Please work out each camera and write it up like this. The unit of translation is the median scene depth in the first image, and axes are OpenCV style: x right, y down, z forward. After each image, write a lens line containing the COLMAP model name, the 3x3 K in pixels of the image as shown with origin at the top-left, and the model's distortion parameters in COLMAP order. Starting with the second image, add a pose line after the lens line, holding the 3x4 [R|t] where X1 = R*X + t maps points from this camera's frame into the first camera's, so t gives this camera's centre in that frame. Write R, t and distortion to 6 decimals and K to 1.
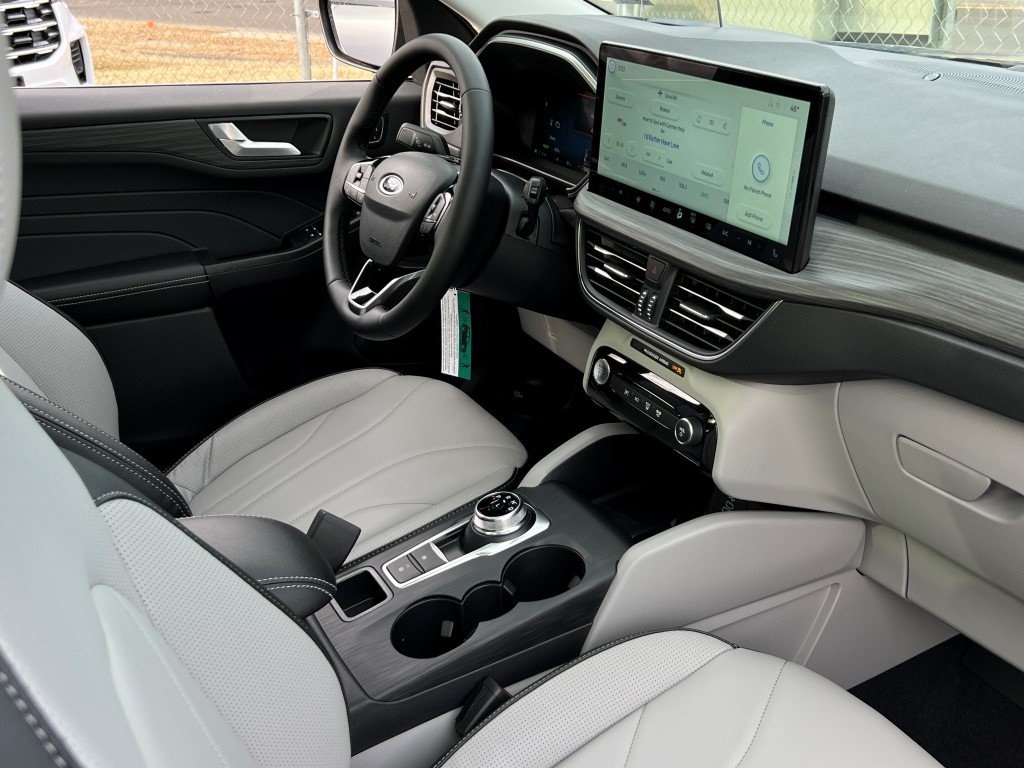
lens RADIAL K [[1083.3, 0, 512.0], [0, 1083.3, 384.0], [0, 0, 1]] dist [0.193889, -0.549299]
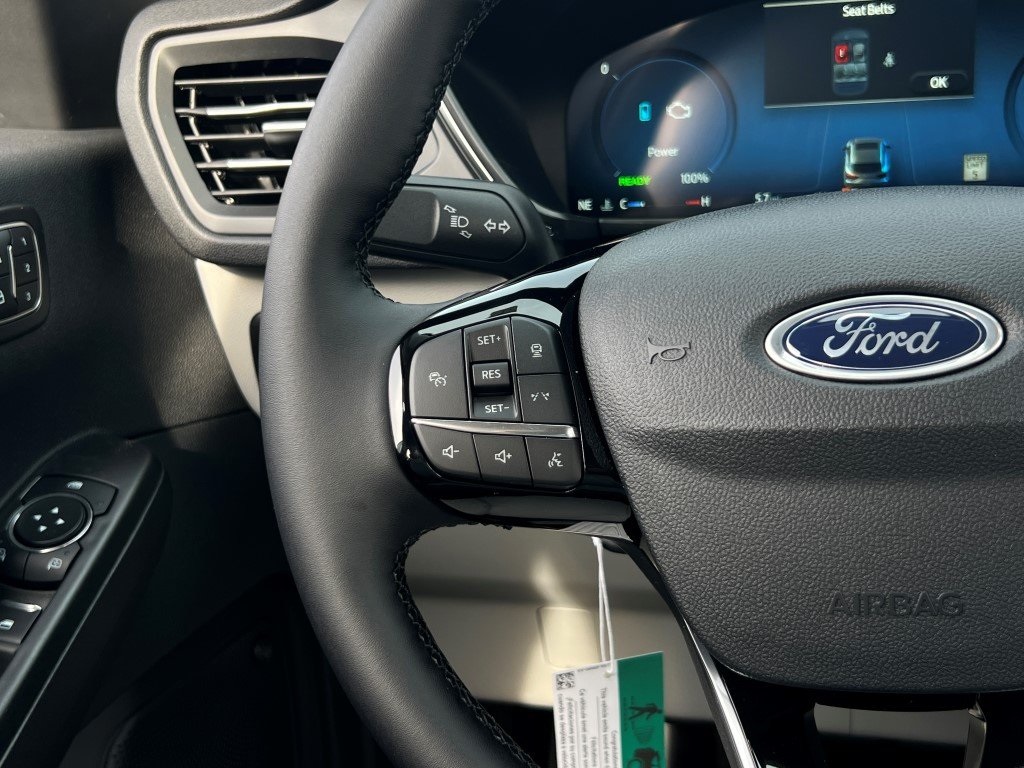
lens RADIAL K [[1217.1, 0, 528.6], [0, 1217.1, 390.3], [0, 0, 1]] dist [0.175663, -0.570020]
pose [[0.672115, -0.280479, 0.685269, -0.409829], [0.364624, 0.930862, 0.023375, -0.249948], [-0.644447, 0.234154, 0.727915, 1.060630]]
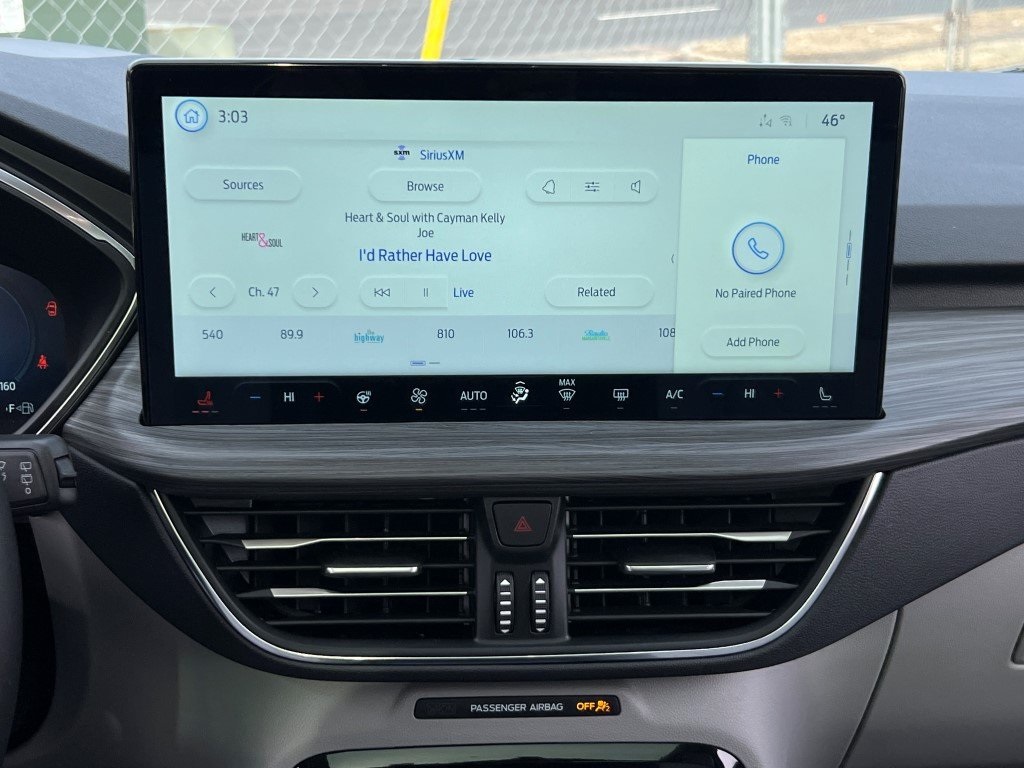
lens RADIAL K [[1435.9, 0, 506.2], [0, 1435.9, 374.8], [0, 0, 1]] dist [0.216875, -0.700812]
pose [[0.413841, -0.262977, 0.871538, -0.372638], [0.361782, 0.926029, 0.107631, -0.228720], [-0.835374, 0.270765, 0.478369, 0.709178]]
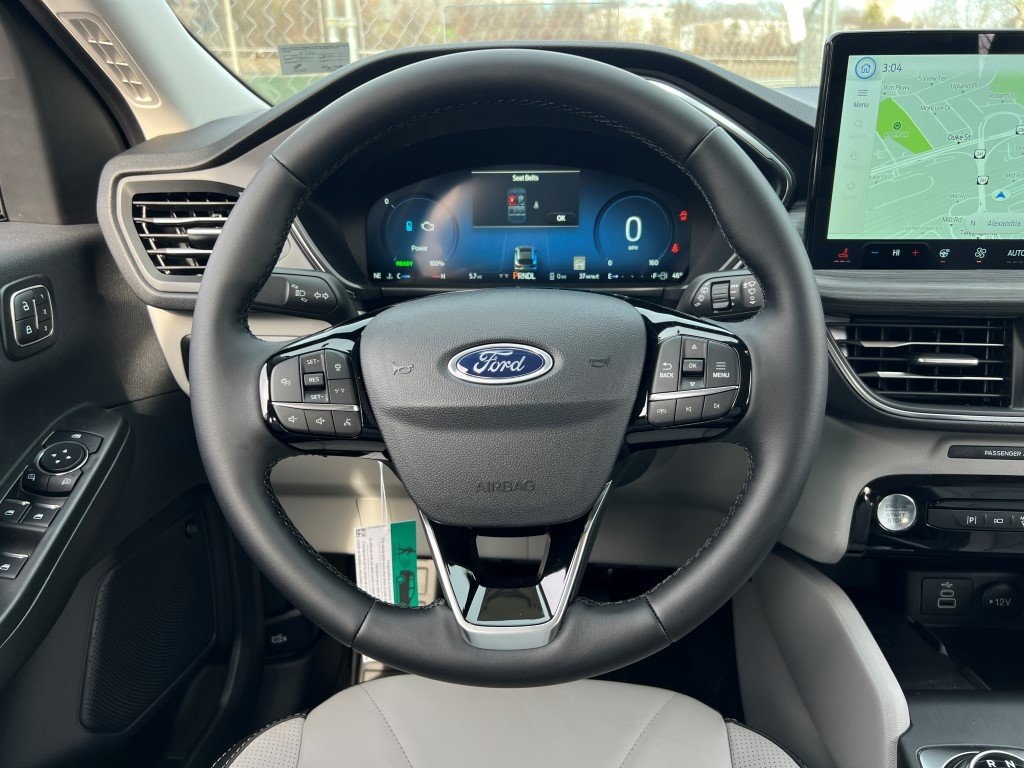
lens RADIAL K [[784.8, 0, 514.3], [0, 784.8, 386.9], [0, 0, 1]] dist [0.057513, -0.081990]
pose [[0.535965, -0.306899, 0.786482, -0.466612], [0.356630, 0.926690, 0.118577, -0.258247], [-0.765216, 0.216930, 0.606123, 0.966824]]
